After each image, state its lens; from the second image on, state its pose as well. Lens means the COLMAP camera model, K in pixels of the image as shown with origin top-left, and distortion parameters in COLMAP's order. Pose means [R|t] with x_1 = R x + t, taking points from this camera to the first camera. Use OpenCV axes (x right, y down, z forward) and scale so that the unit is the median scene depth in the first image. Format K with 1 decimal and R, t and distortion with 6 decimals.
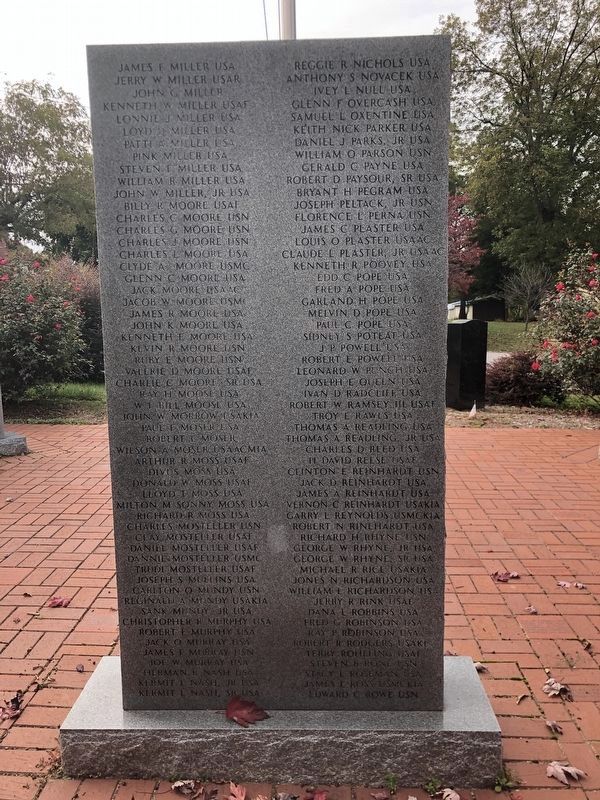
lens RADIAL K [[656.1, 0, 303.0], [0, 656.1, 398.4], [0, 0, 1]] dist [0.031562, -0.015922]
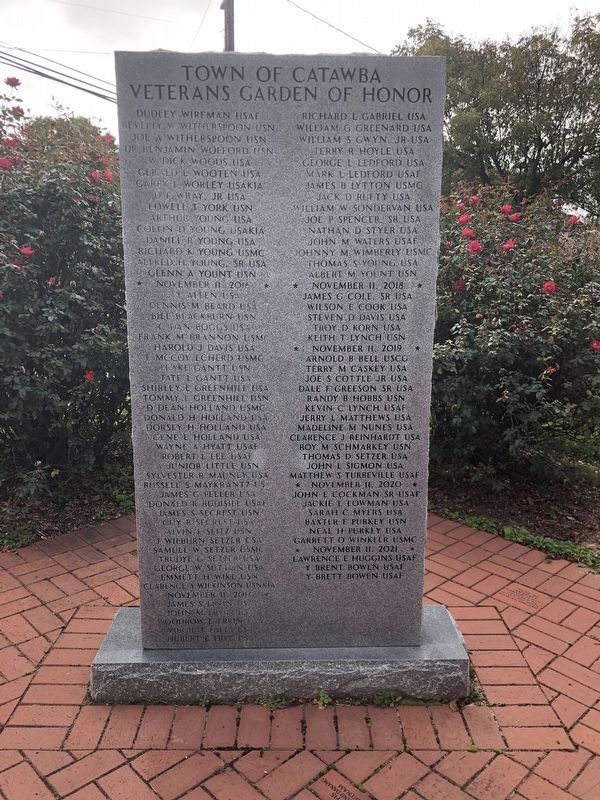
lens RADIAL K [[656.1, 0, 306.7], [0, 656.1, 405.0], [0, 0, 1]] dist [0.031562, -0.015922]
pose [[0.728070, 0.150348, -0.668812, -0.182052], [-0.116679, 0.988595, 0.095217, -0.081195], [0.675499, 0.008712, 0.737309, 0.464707]]
